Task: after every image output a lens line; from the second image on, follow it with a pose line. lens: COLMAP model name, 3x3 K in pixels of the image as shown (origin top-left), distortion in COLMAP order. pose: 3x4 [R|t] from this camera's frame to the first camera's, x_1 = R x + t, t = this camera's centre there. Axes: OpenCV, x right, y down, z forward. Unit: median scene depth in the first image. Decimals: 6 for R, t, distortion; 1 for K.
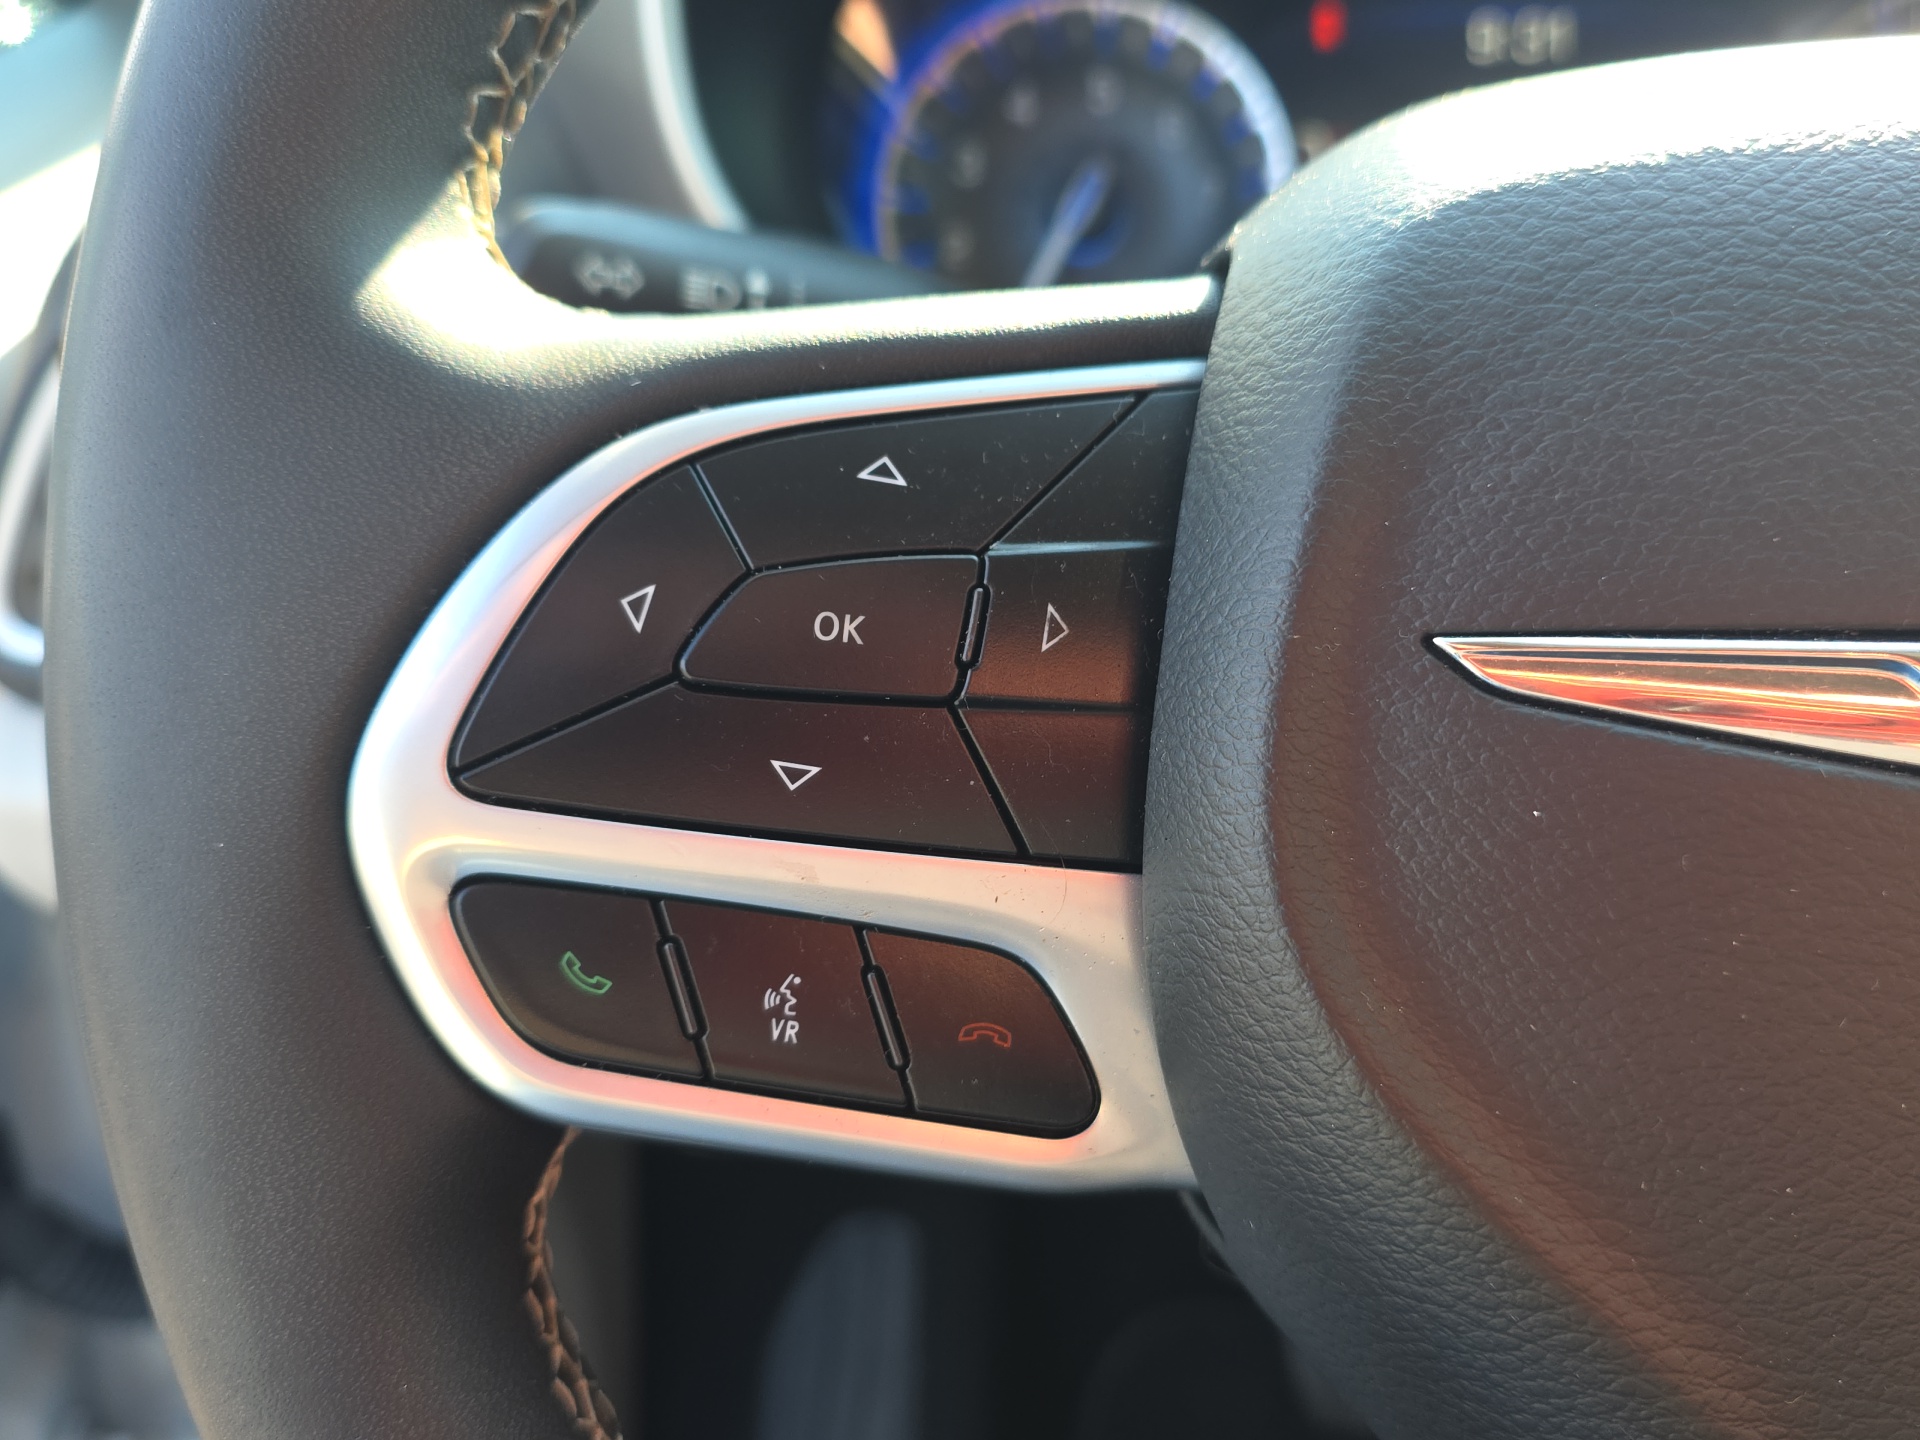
lens RADIAL K [[1581.5, 0, 942.6], [0, 1581.5, 719.7], [0, 0, 1]] dist [0.078296, -0.079705]
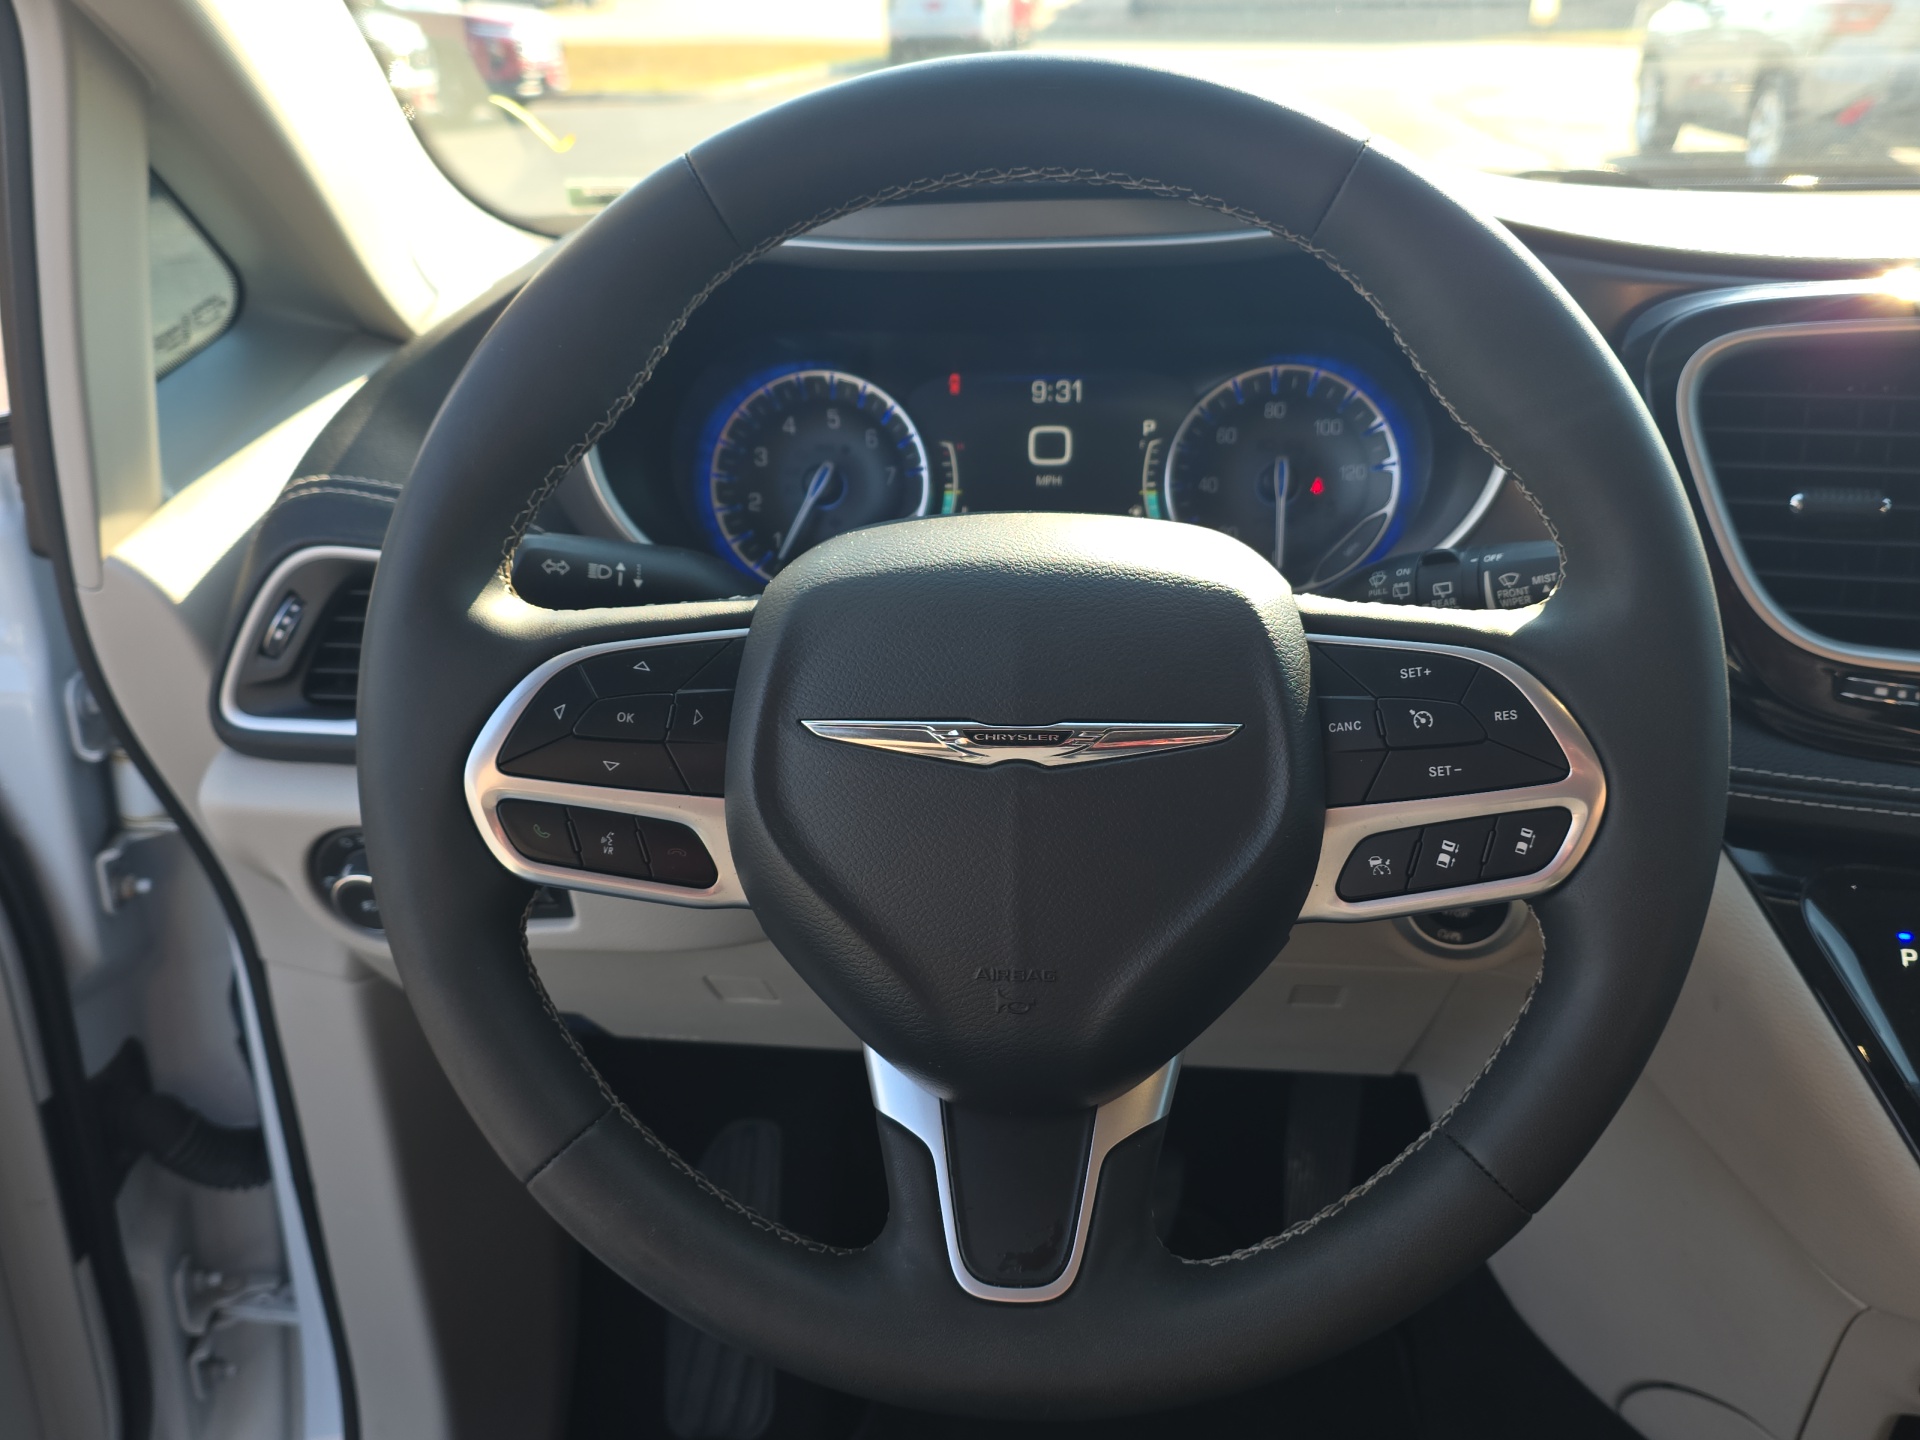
lens RADIAL K [[1581.5, 0, 972.7], [0, 1581.5, 722.0], [0, 0, 1]] dist [0.078296, -0.079705]
pose [[0.999251, -0.005004, 0.038367, 0.481776], [0.006606, 0.999107, -0.041729, 0.081762], [-0.038124, 0.041951, 0.998392, -2.069468]]
